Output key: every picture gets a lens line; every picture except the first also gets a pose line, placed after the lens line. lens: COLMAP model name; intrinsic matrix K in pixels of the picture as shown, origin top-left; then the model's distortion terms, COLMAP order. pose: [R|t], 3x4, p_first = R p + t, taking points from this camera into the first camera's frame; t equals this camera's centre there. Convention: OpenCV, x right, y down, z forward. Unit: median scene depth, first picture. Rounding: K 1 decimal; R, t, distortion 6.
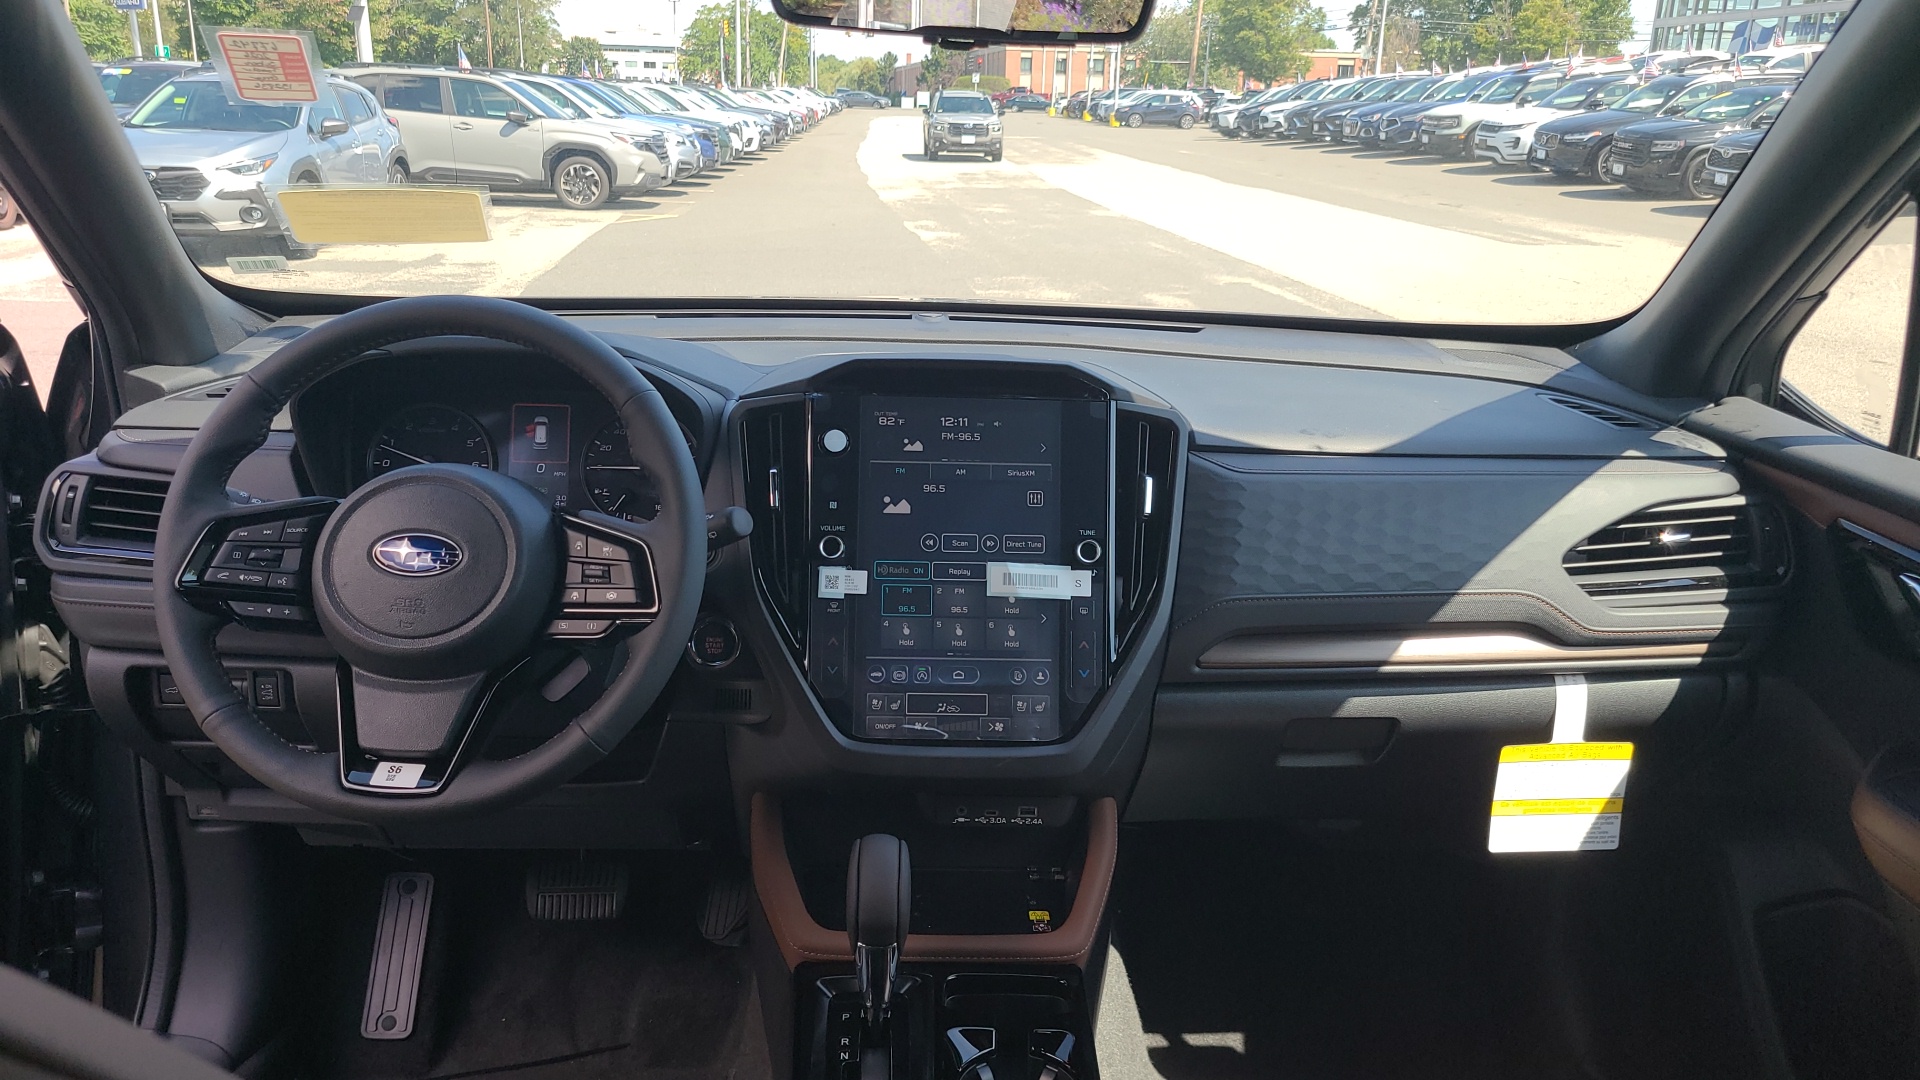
lens RADIAL K [[1425.7, 0, 949.6], [0, 1425.7, 531.1], [0, 0, 1]] dist [0.044963, -0.023555]
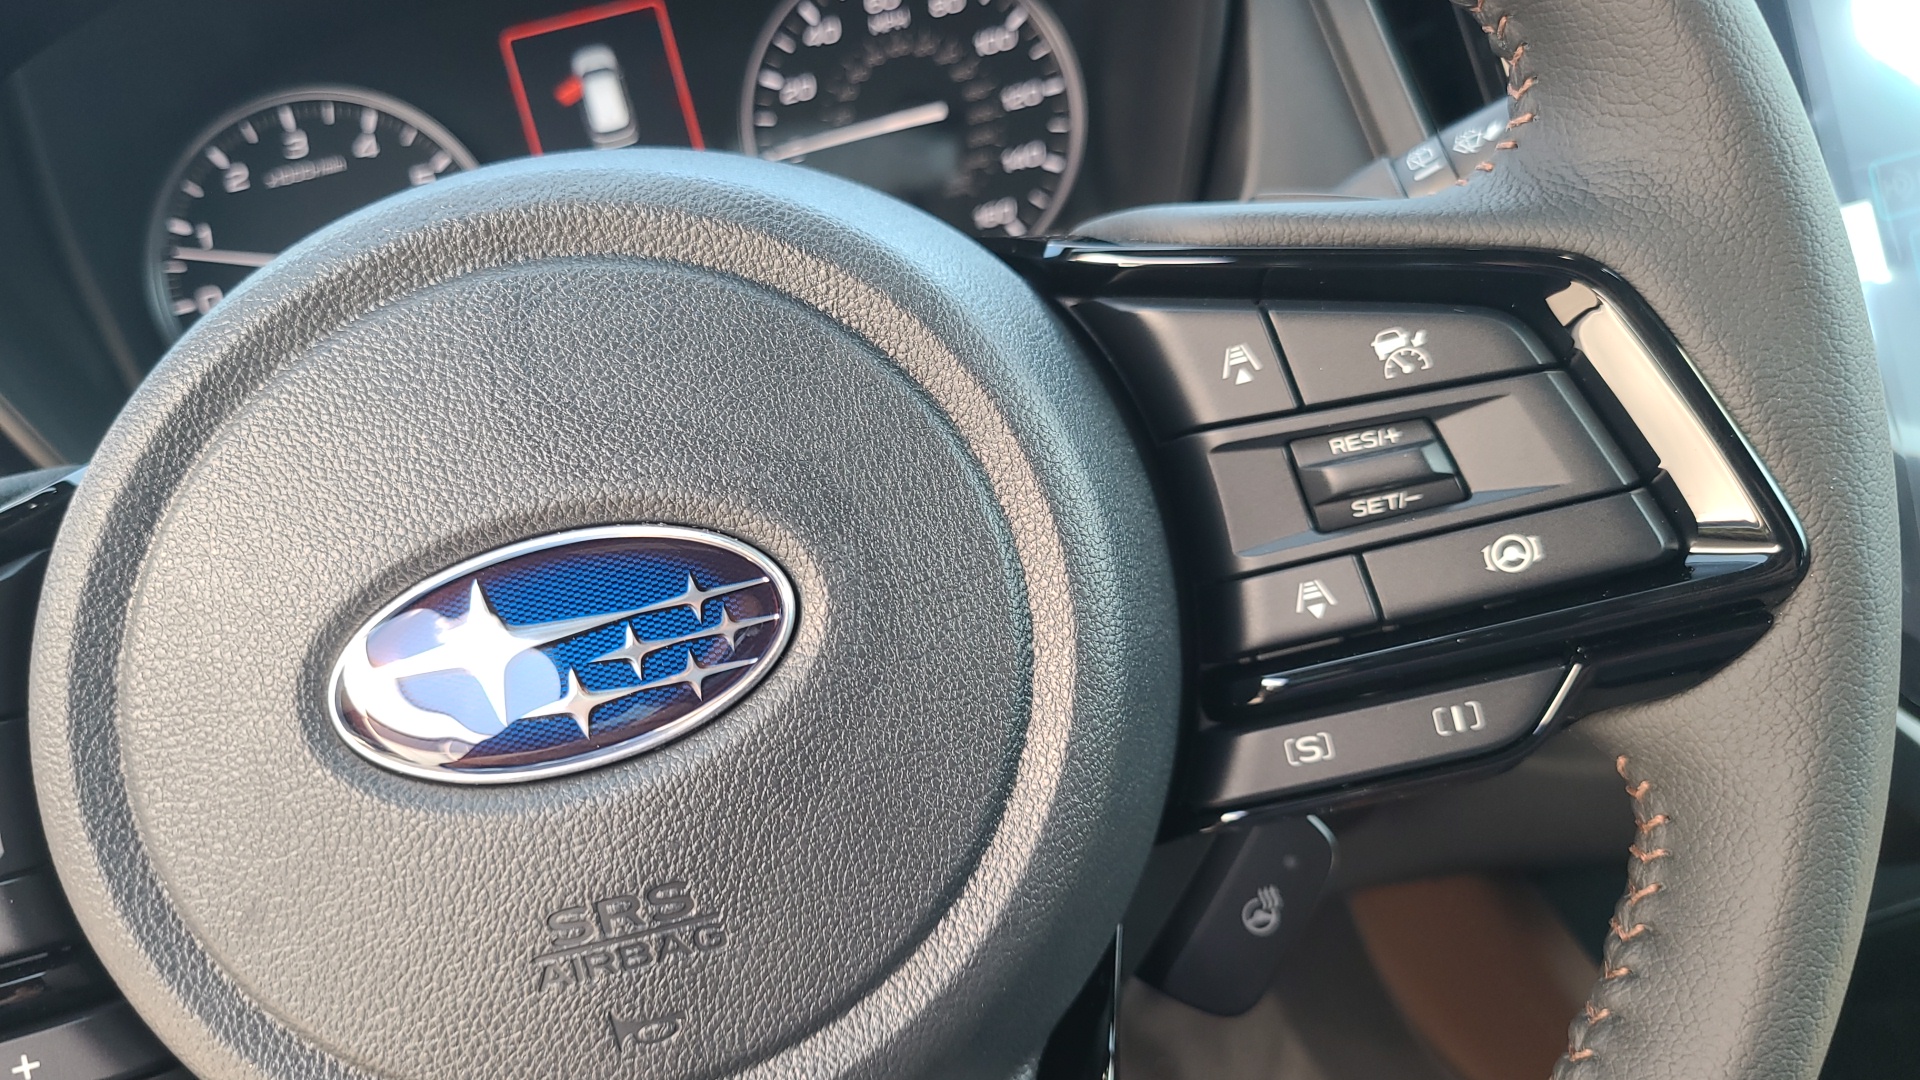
lens RADIAL K [[1466.7, 0, 908.9], [0, 1466.7, 550.9], [0, 0, 1]] dist [-0.006303, 0.010027]
pose [[0.961010, -0.275860, 0.018977, -0.279183], [0.266309, 0.941838, 0.204991, -0.019823], [-0.074422, -0.191945, 0.978580, 0.691822]]
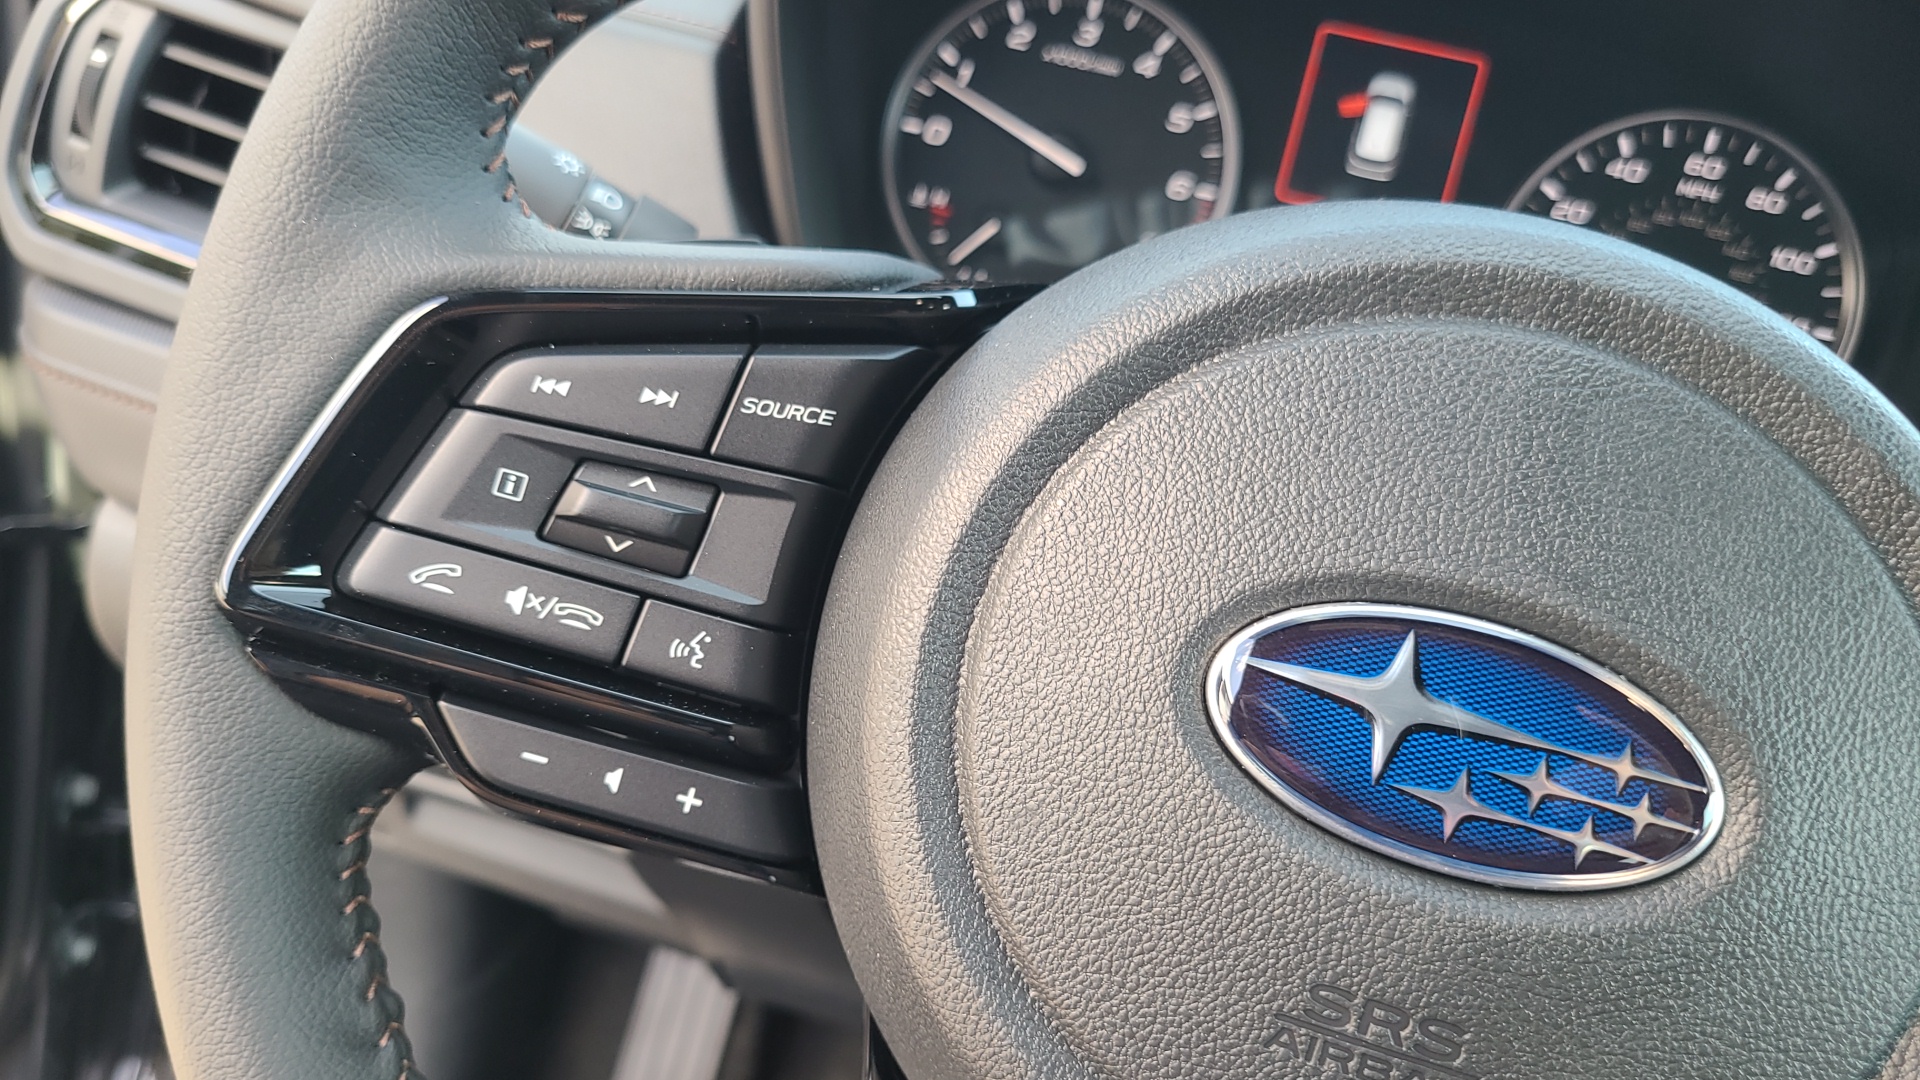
lens RADIAL K [[1466.7, 0, 924.7], [0, 1466.7, 542.9], [0, 0, 1]] dist [-0.006303, 0.010027]
pose [[0.961277, 0.233310, -0.146672, -0.351148], [-0.201454, 0.958082, 0.203702, -0.025702], [0.188050, -0.166266, 0.967984, 0.698307]]
